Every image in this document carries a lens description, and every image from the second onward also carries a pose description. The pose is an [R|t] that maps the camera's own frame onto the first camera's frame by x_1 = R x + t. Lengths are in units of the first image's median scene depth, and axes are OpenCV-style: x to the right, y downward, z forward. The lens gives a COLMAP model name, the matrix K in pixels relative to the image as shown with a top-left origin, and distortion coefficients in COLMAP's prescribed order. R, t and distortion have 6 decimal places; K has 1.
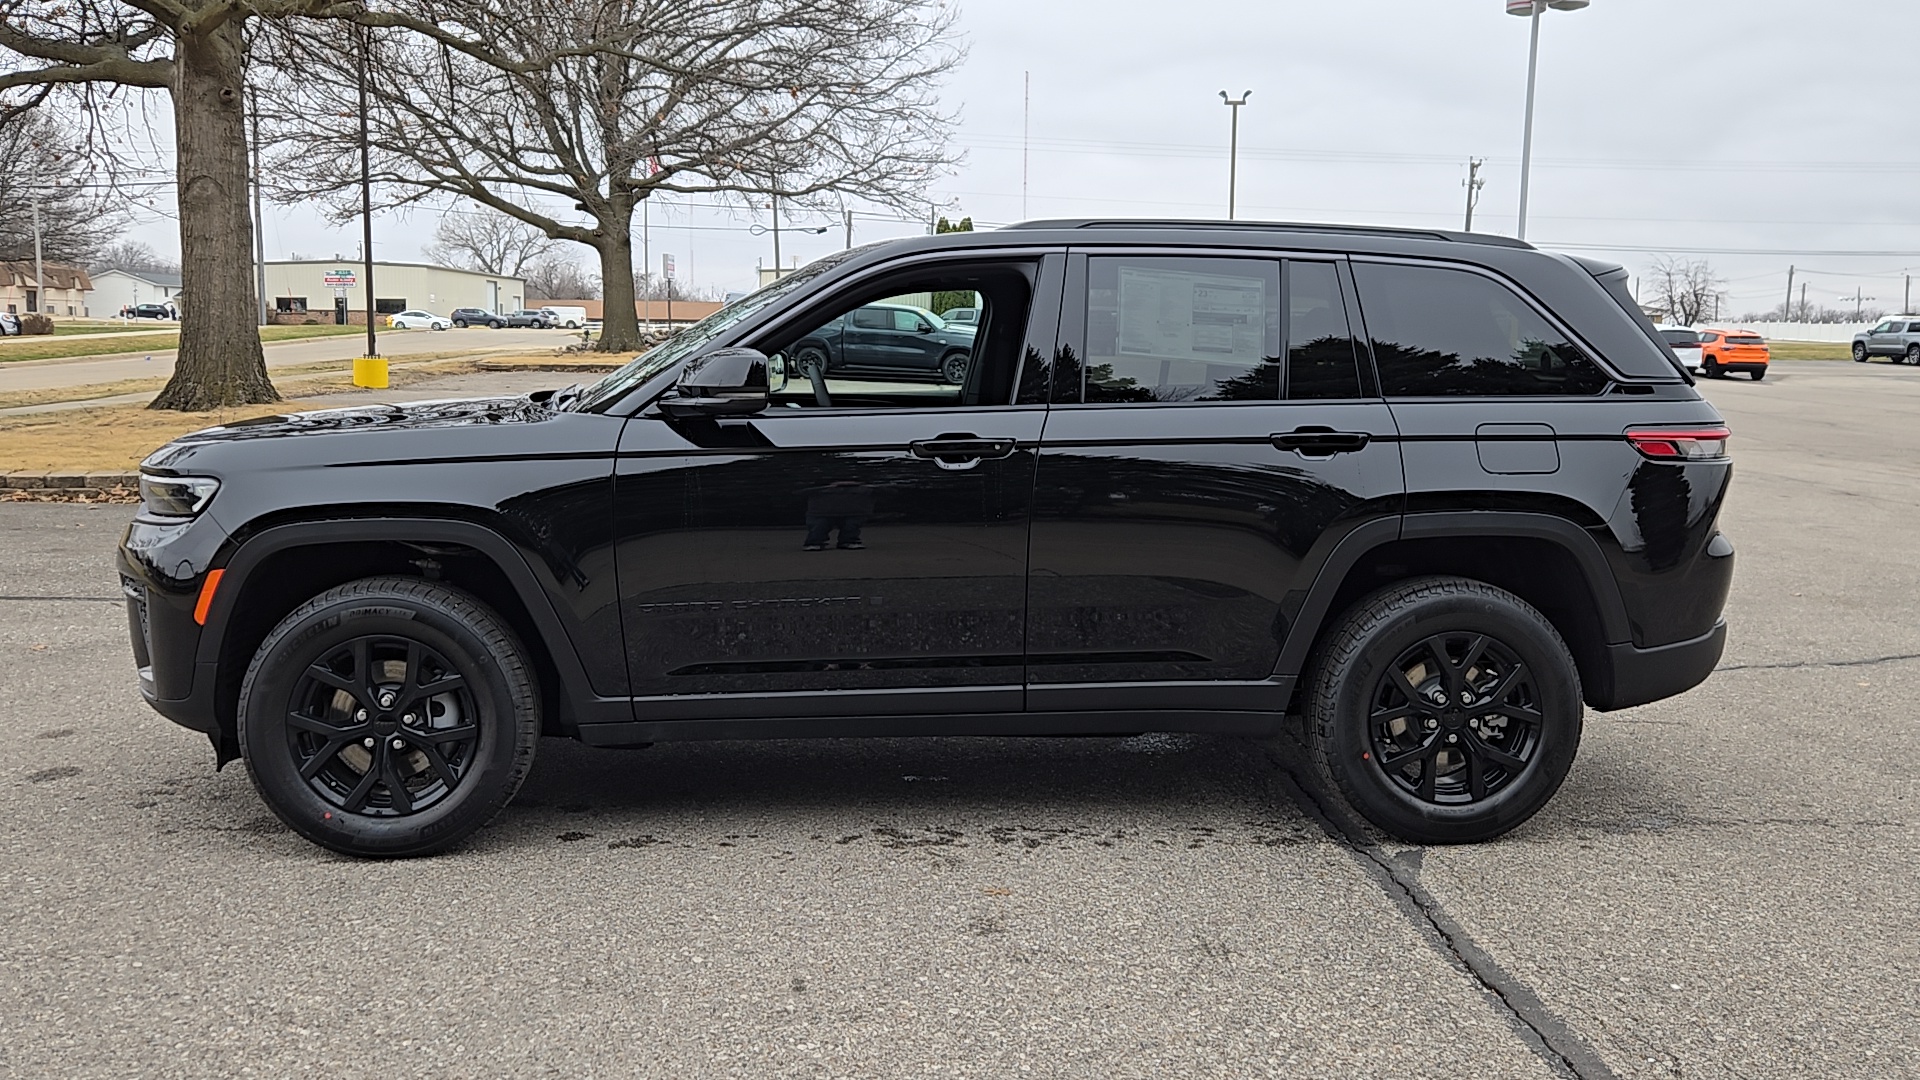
lens RADIAL K [[1591.3, 0, 953.4], [0, 1591.3, 534.9], [0, 0, 1]] dist [0.011046, -0.006864]
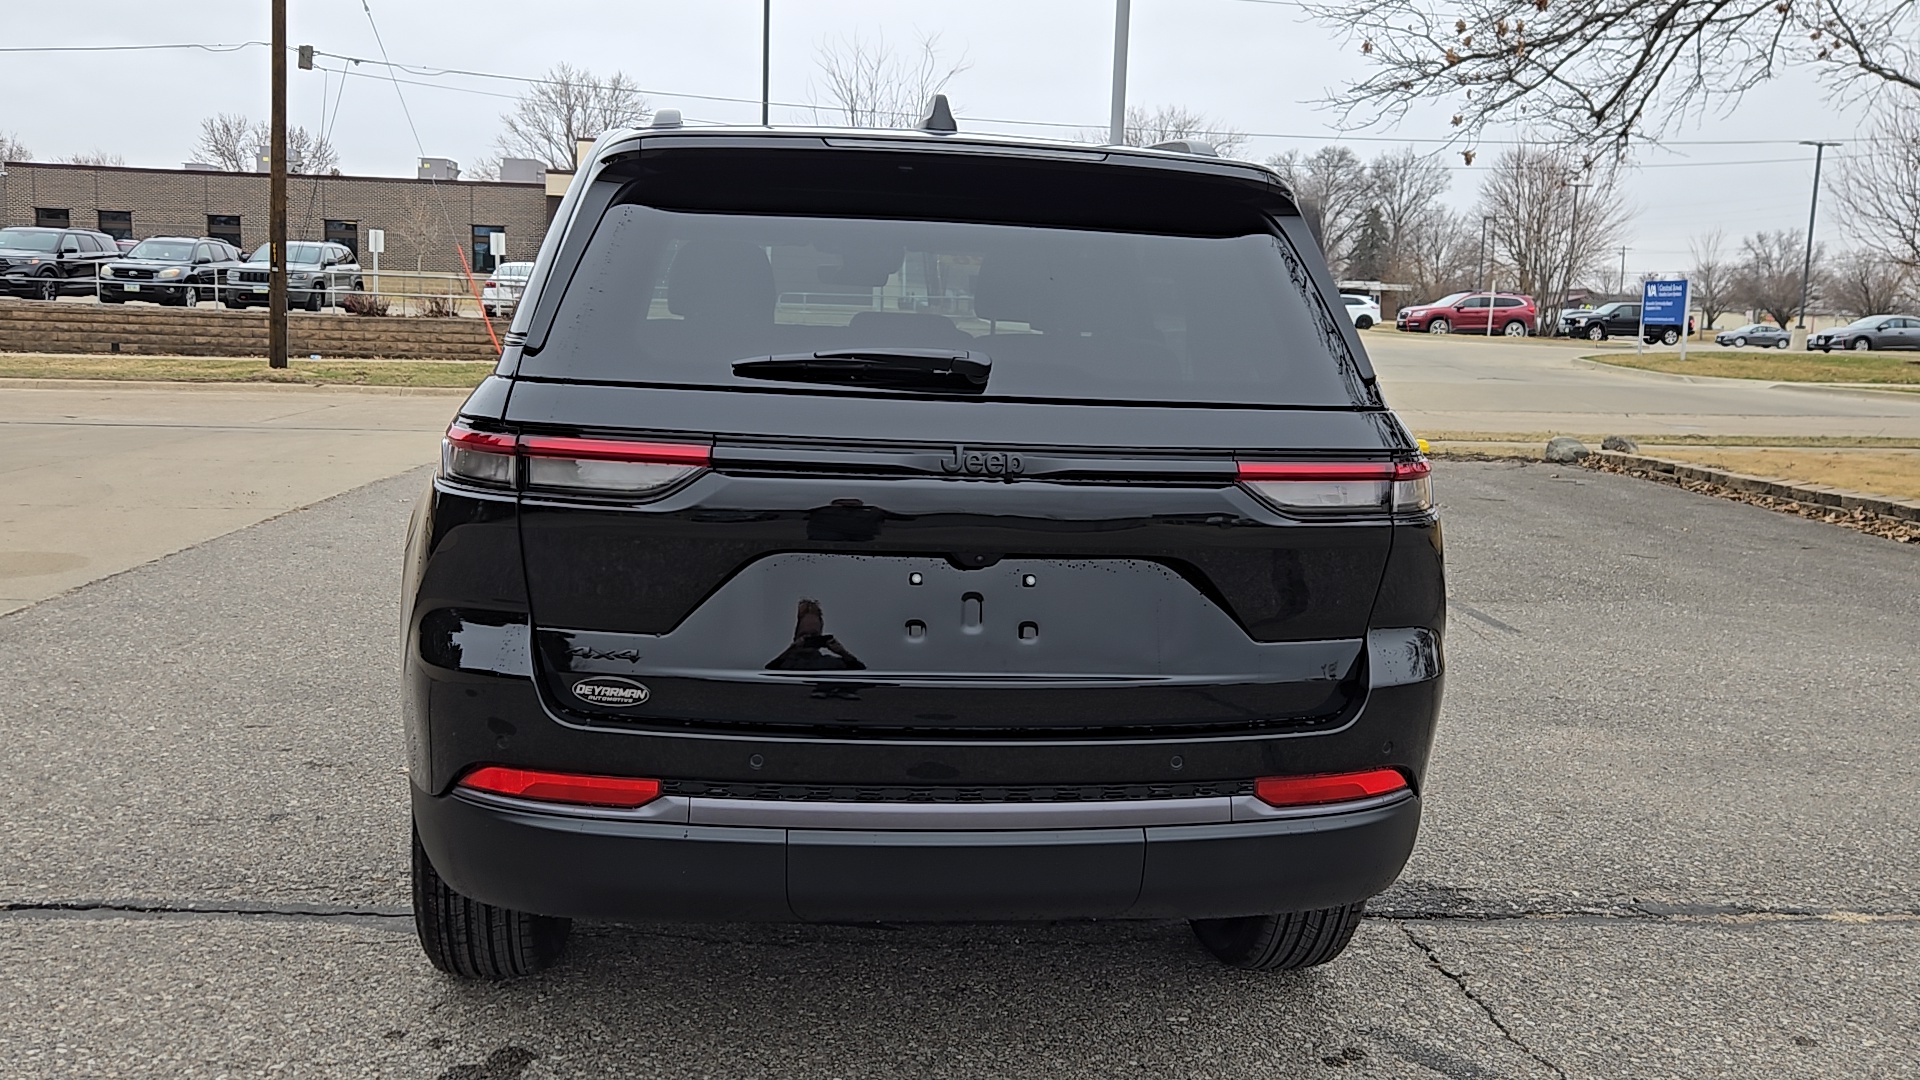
lens RADIAL K [[1591.3, 0, 952.6], [0, 1591.3, 548.3], [0, 0, 1]] dist [0.011046, -0.006864]
pose [[0.048177, 0.136060, -0.989528, 1.041562], [-0.155397, 0.979637, 0.127134, -0.123381], [0.986677, 0.147645, 0.068340, 1.159488]]
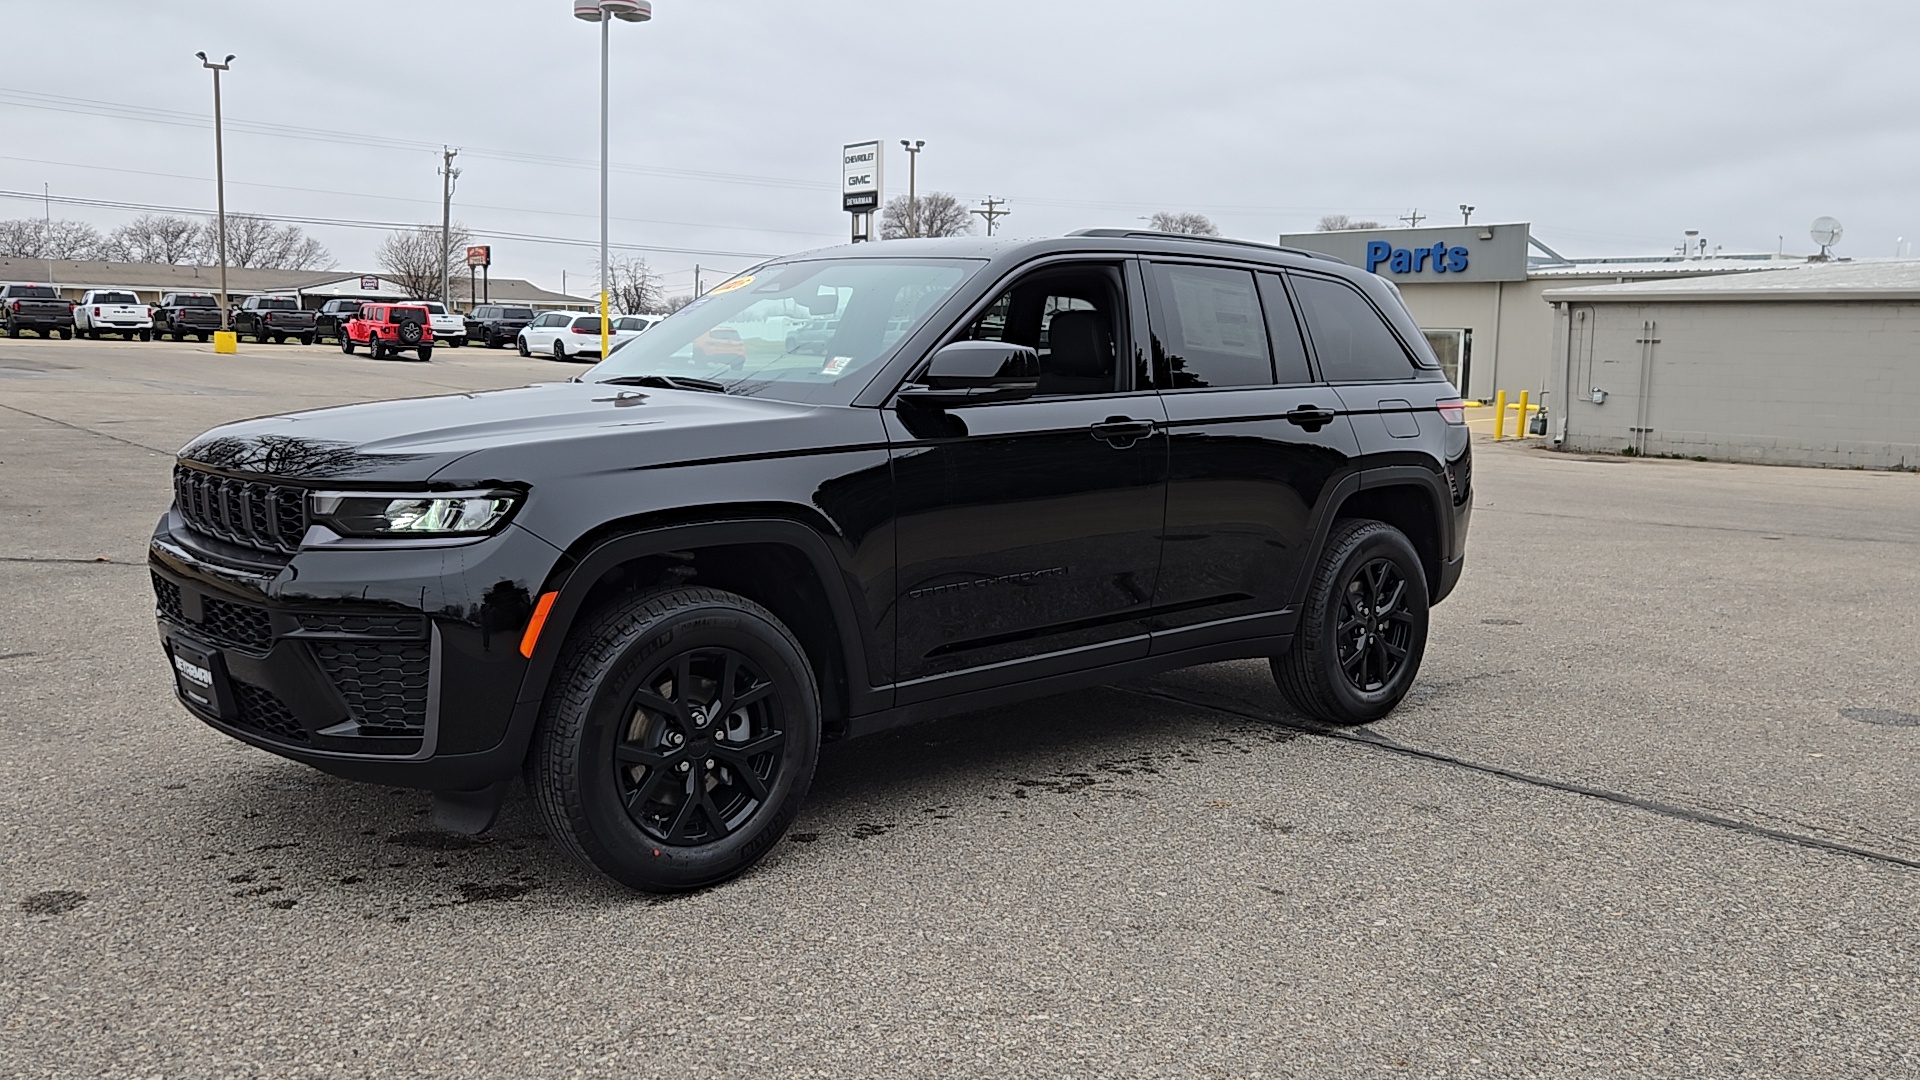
lens RADIAL K [[1591.3, 0, 952.8], [0, 1591.3, 538.4], [0, 0, 1]] dist [0.011046, -0.006864]
pose [[0.795379, -0.069476, 0.602118, -0.743230], [0.063532, 0.997493, 0.031172, -0.019196], [-0.602774, 0.013461, 0.797799, 0.159777]]
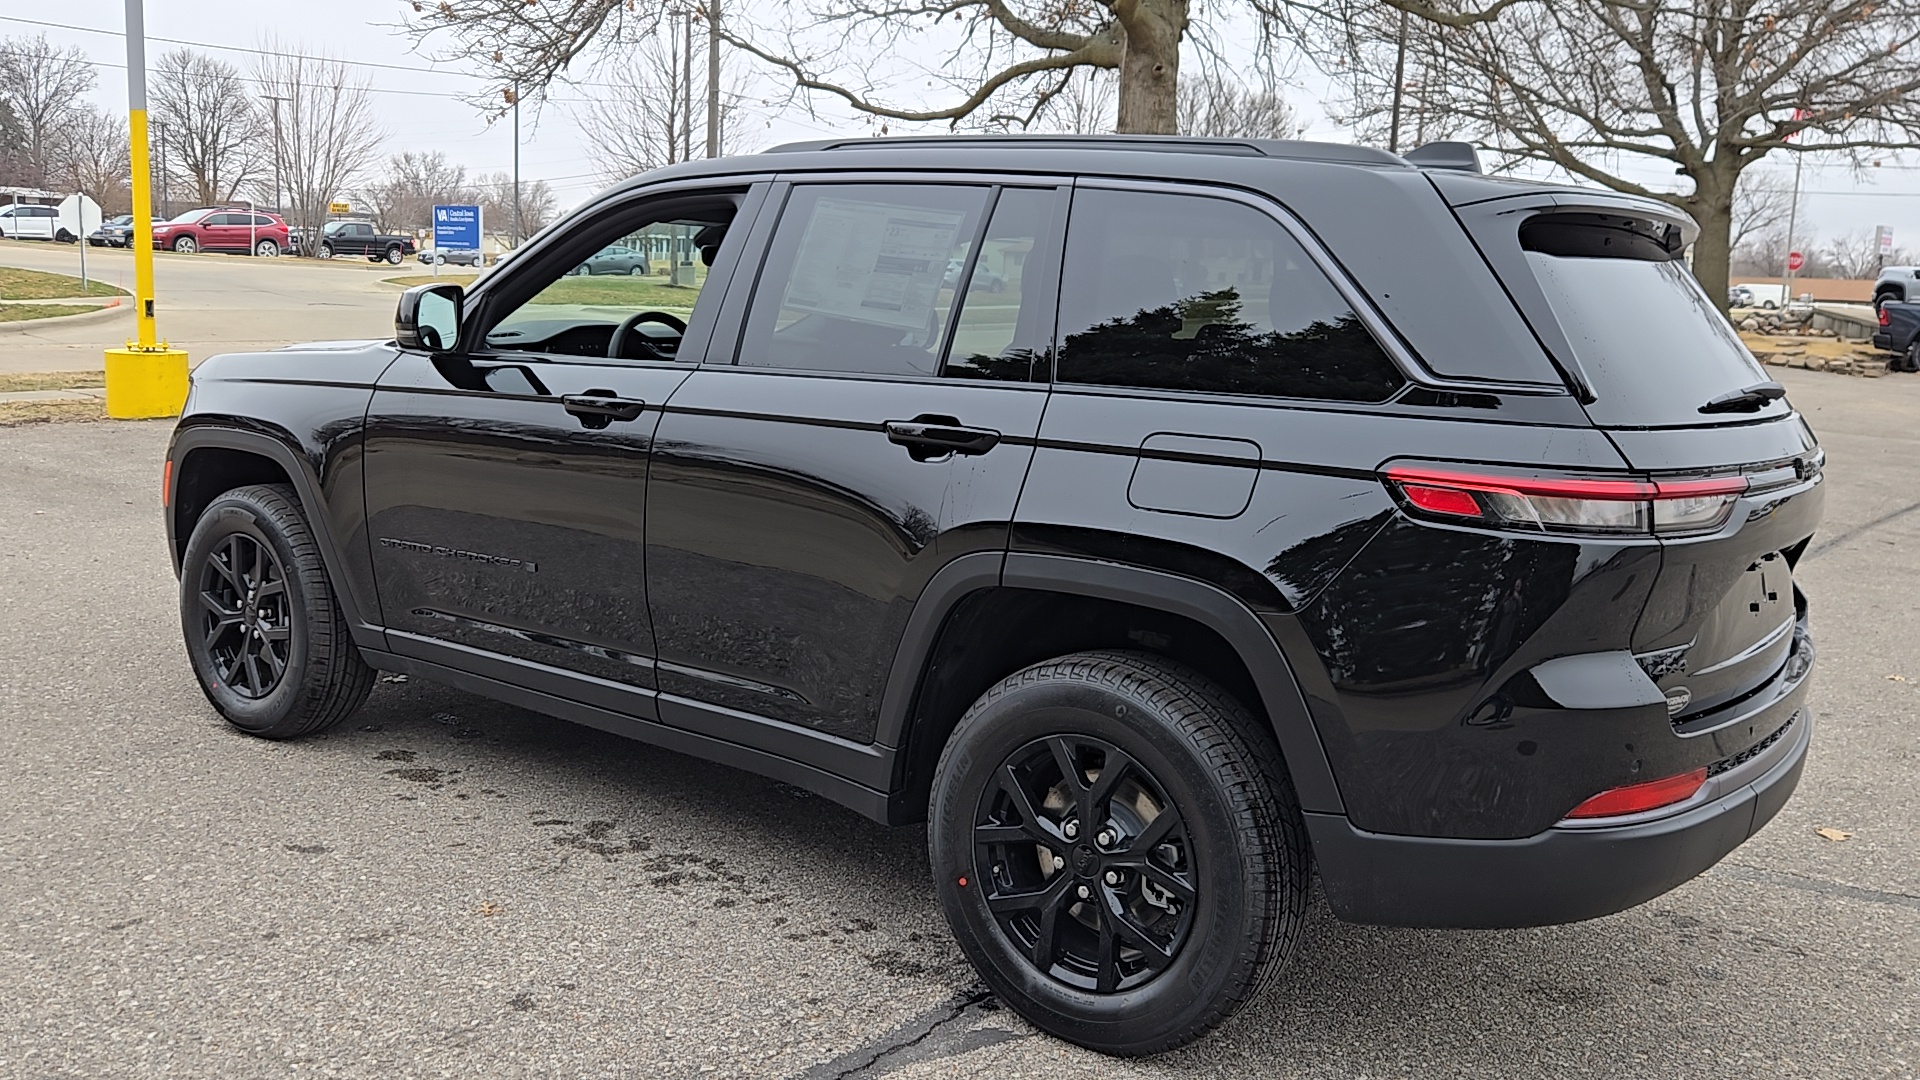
lens RADIAL K [[1591.3, 0, 957.1], [0, 1591.3, 549.4], [0, 0, 1]] dist [0.011046, -0.006864]
pose [[0.747625, 0.130994, -0.651074, 0.693890], [-0.115347, 0.991067, 0.066948, -0.055762], [0.654028, 0.025047, 0.756056, 0.448904]]
